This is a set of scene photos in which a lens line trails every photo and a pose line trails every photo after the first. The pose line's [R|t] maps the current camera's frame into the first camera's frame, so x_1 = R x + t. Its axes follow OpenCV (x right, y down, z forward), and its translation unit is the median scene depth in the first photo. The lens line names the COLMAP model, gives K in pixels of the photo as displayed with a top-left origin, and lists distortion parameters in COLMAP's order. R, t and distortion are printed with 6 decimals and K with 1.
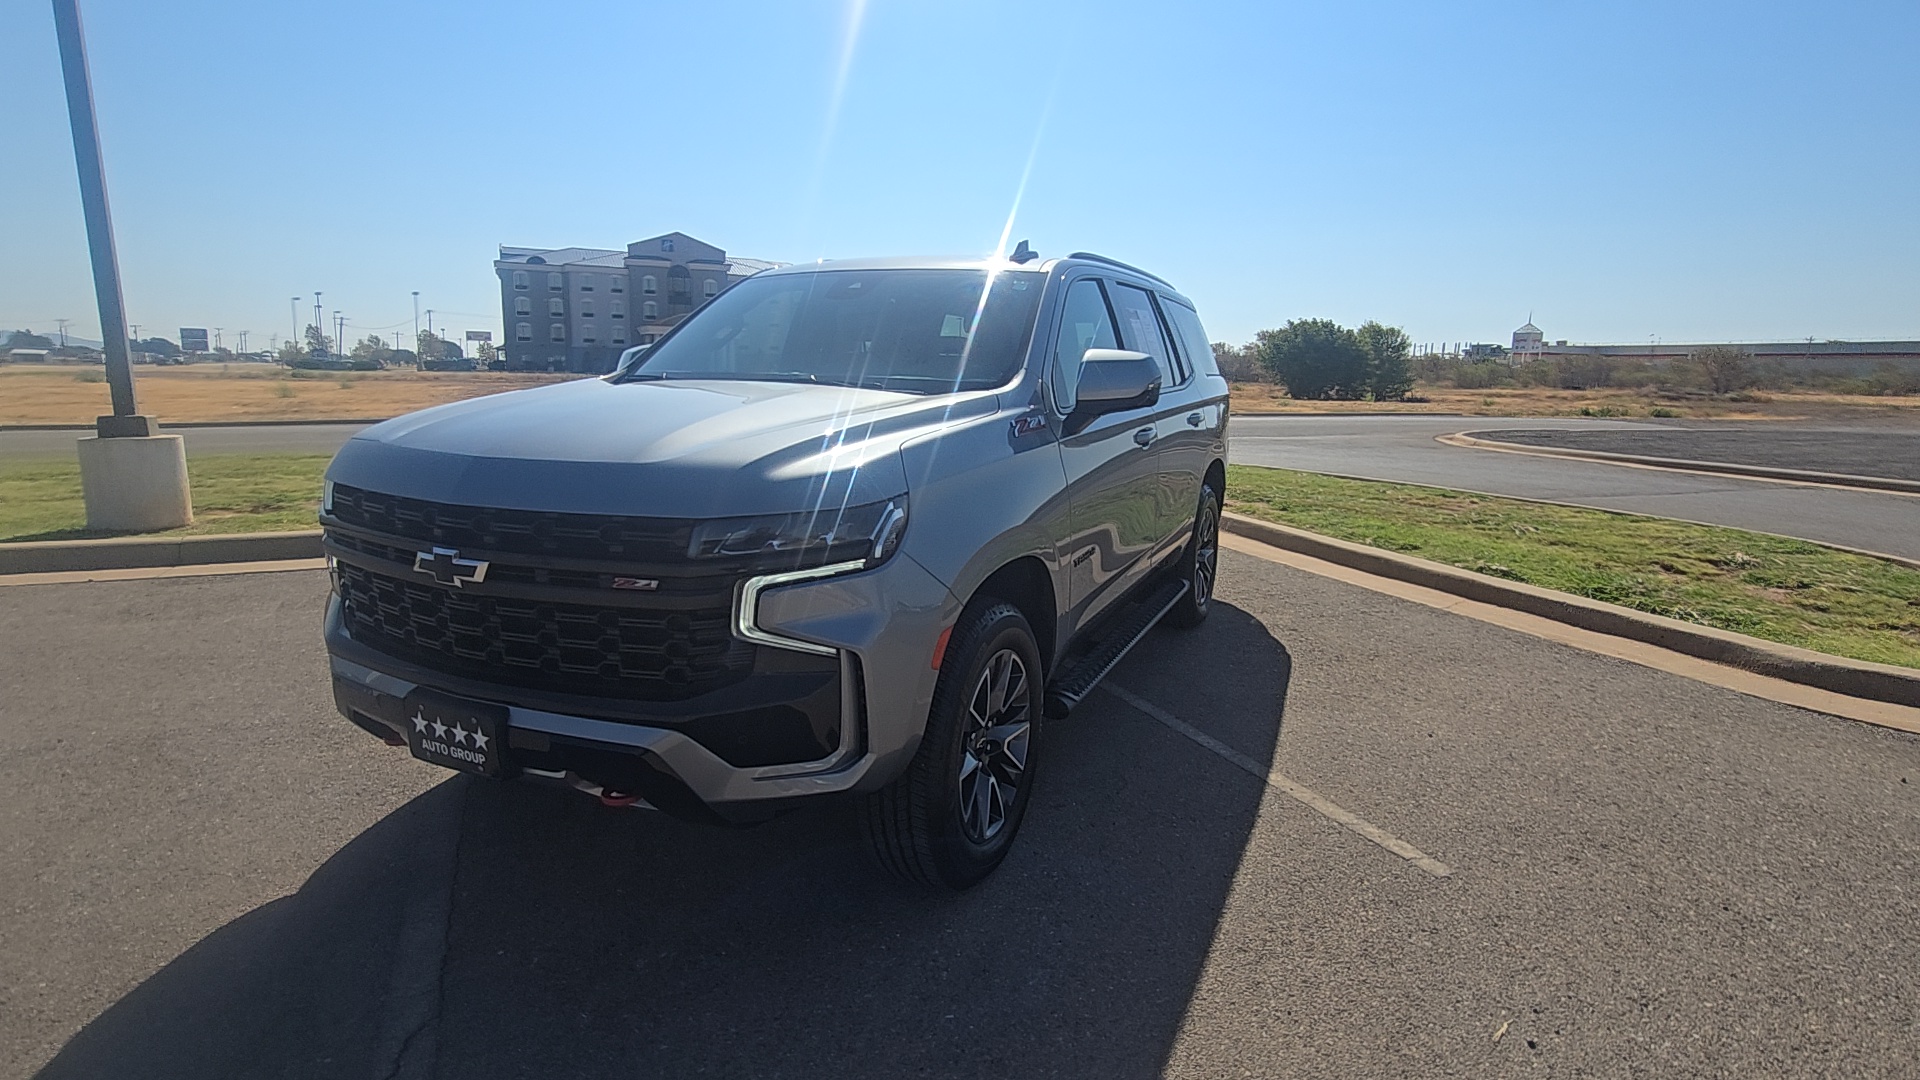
lens RADIAL K [[967.6, 0, 941.9], [0, 967.6, 563.3], [0, 0, 1]] dist [-0.000072, -0.000271]
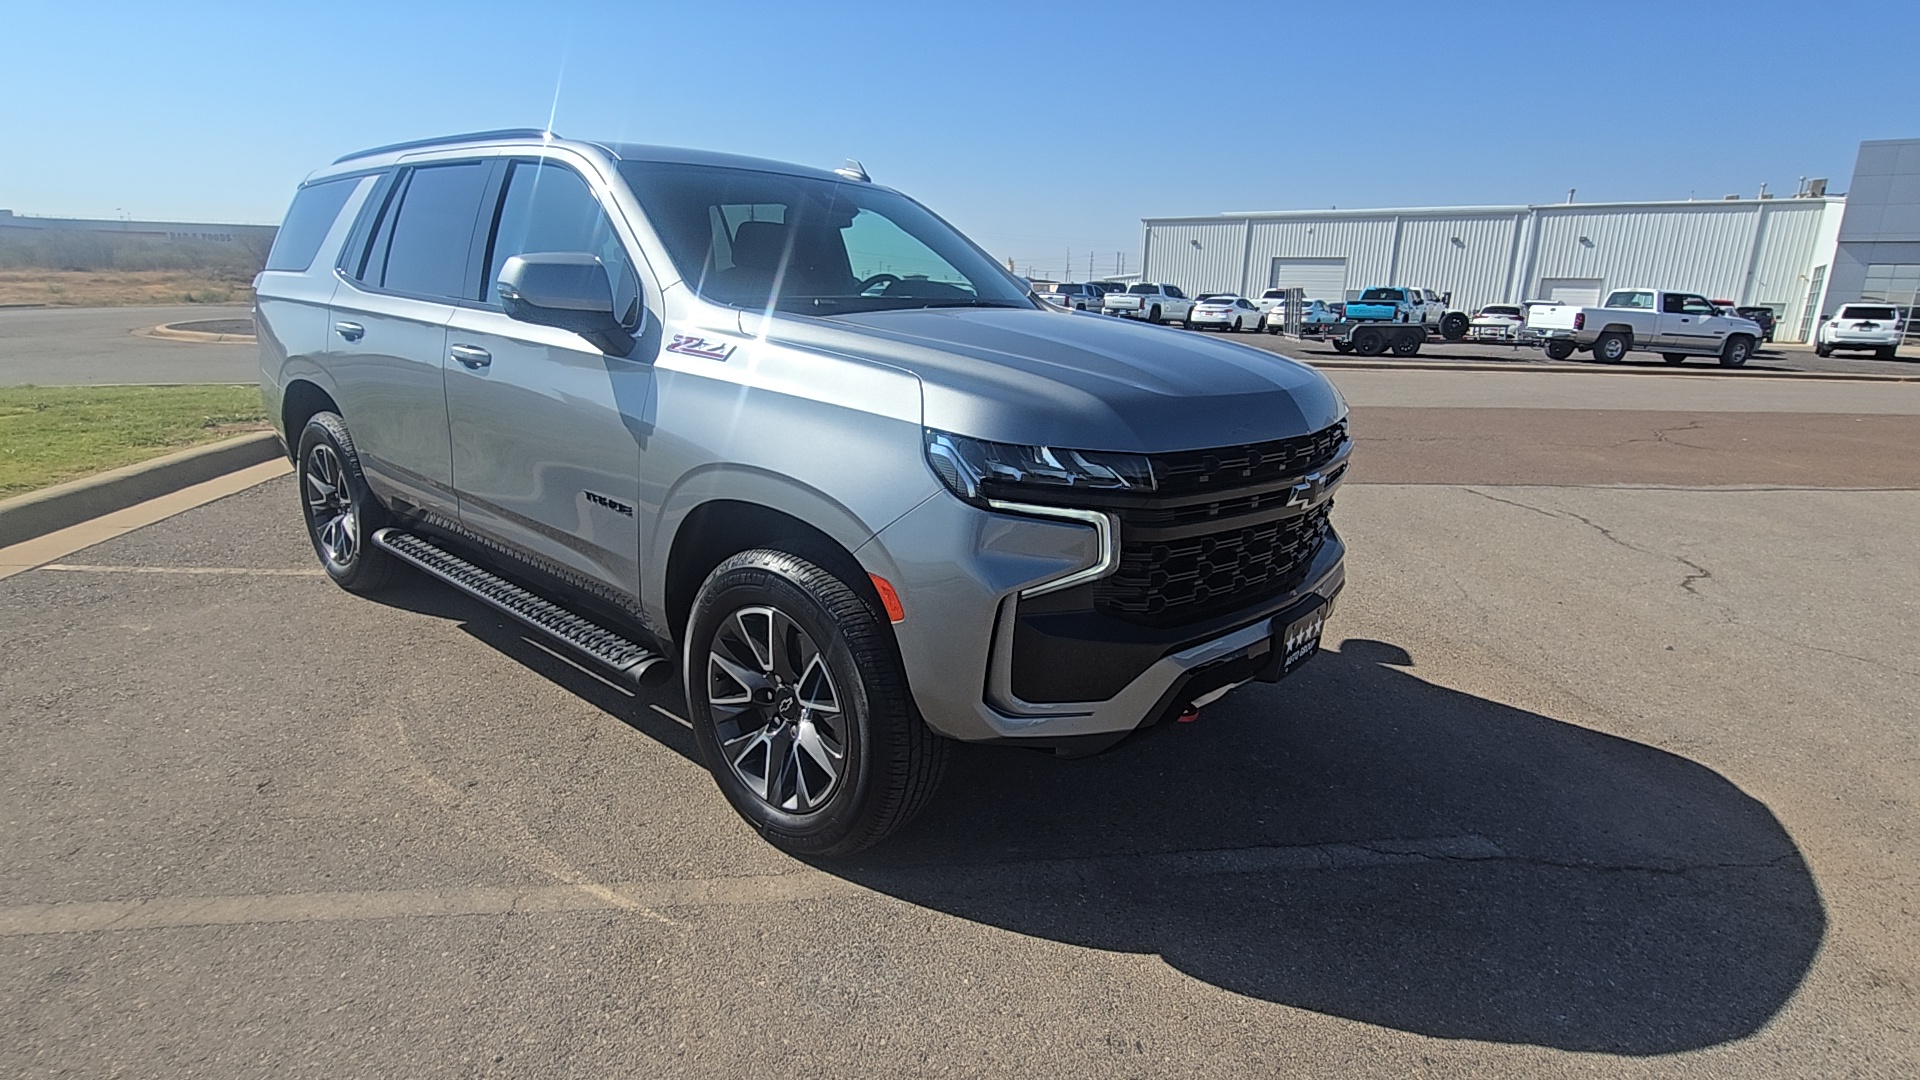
lens RADIAL K [[967.6, 0, 947.5], [0, 967.6, 553.2], [0, 0, 1]] dist [-0.000072, -0.000271]
pose [[0.263286, -0.270519, 0.926013, -1.113439], [0.170269, 0.957841, 0.231406, -0.169598], [-0.949573, 0.096745, 0.298247, 0.713037]]
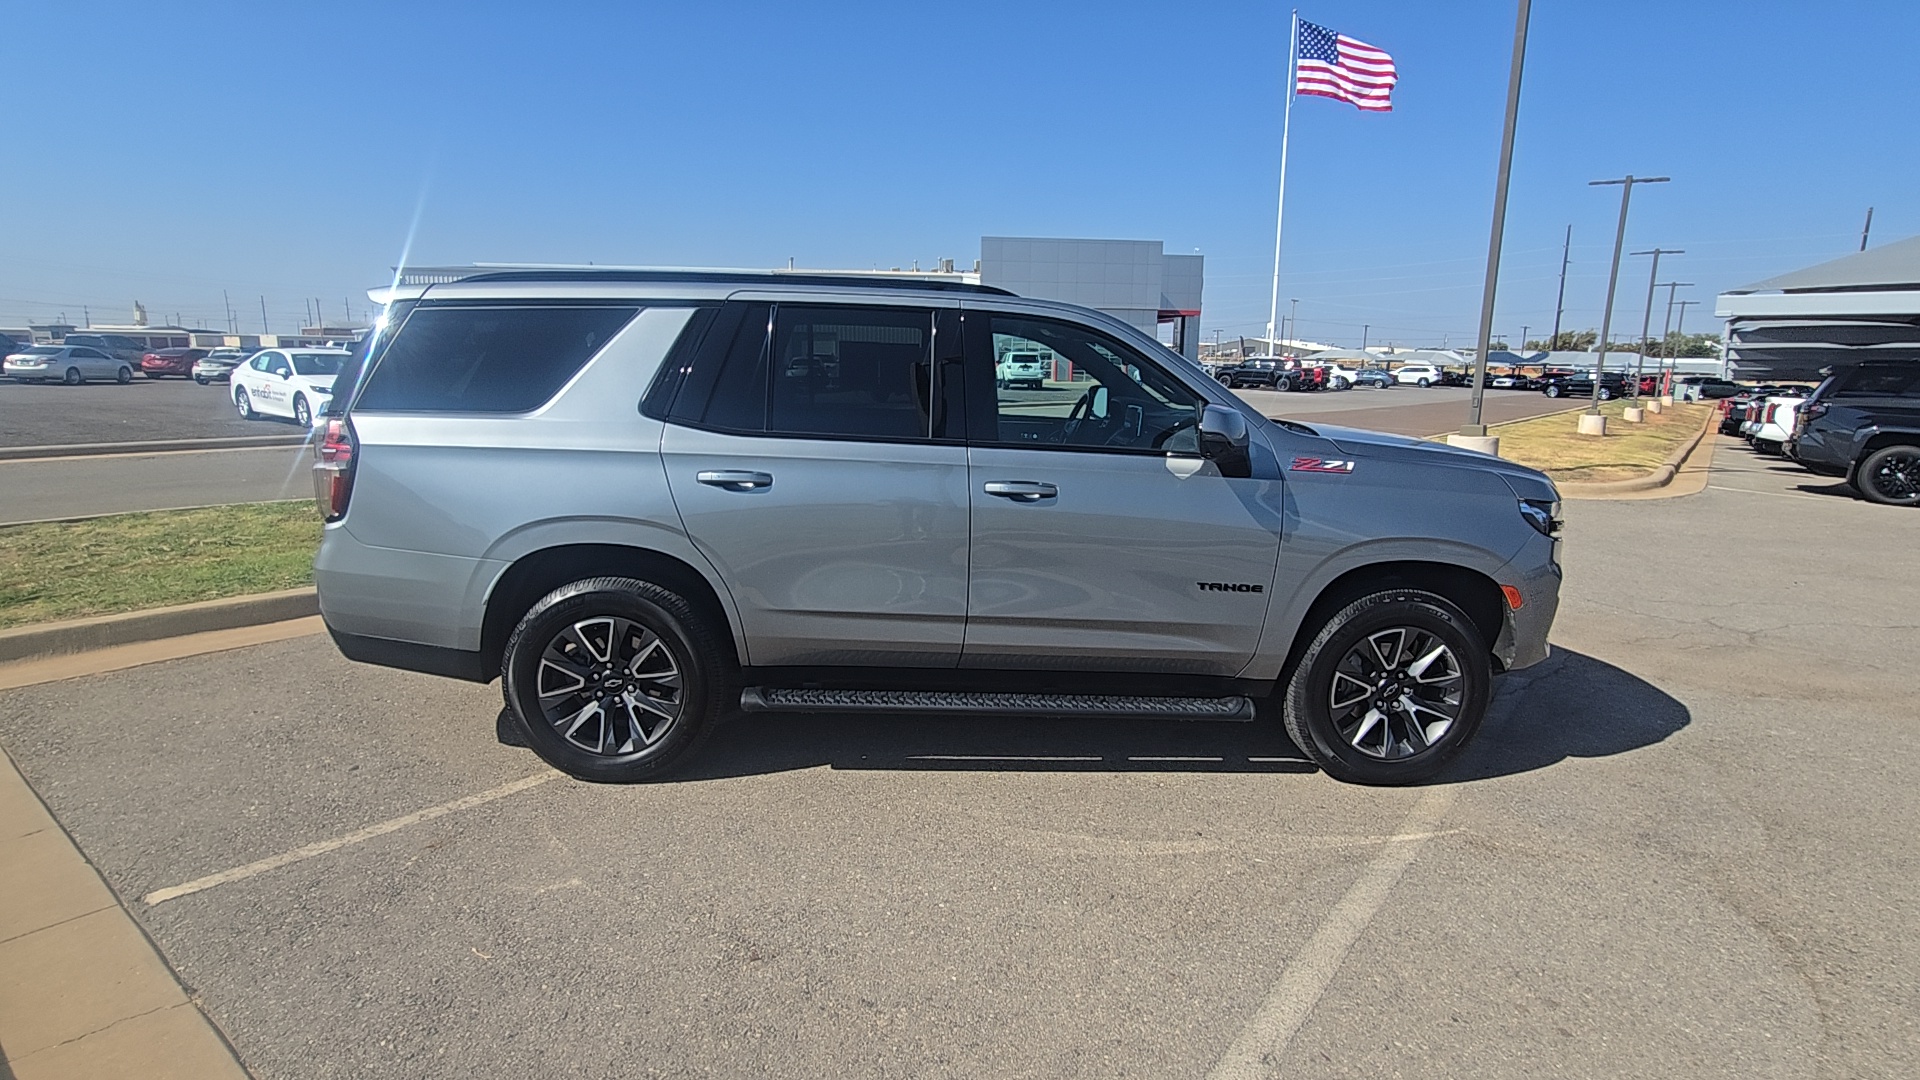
lens RADIAL K [[967.6, 0, 952.0], [0, 967.6, 545.8], [0, 0, 1]] dist [-0.000072, -0.000271]
pose [[-0.463586, -0.201697, 0.862790, -1.198931], [0.152255, 0.941129, 0.301819, -0.489072], [-0.872872, 0.271284, -0.405585, 1.927819]]
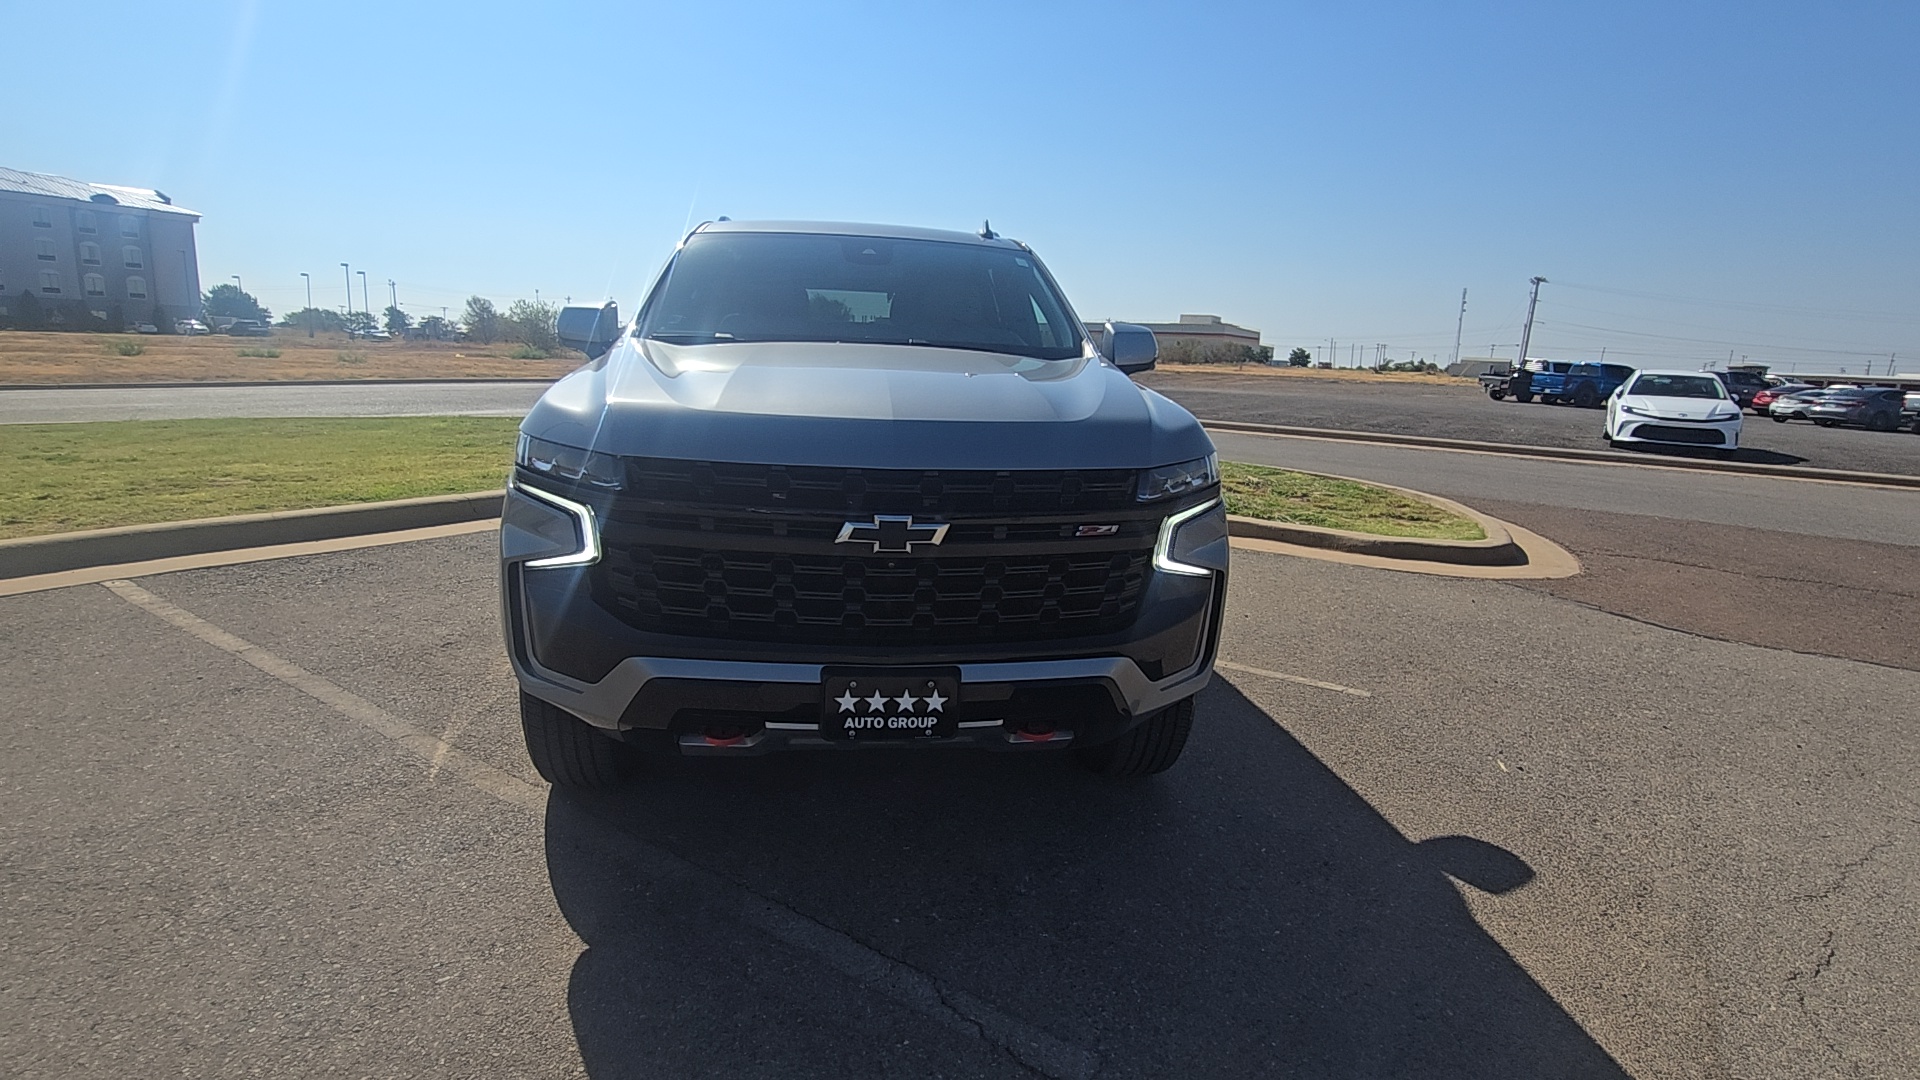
lens RADIAL K [[967.6, 0, 944.9], [0, 967.6, 554.9], [0, 0, 1]] dist [-0.000072, -0.000271]
pose [[0.845382, -0.098278, 0.525043, -0.652924], [0.083578, 0.995159, 0.051704, -0.013818], [-0.527583, 0.000173, 0.849504, 0.096327]]
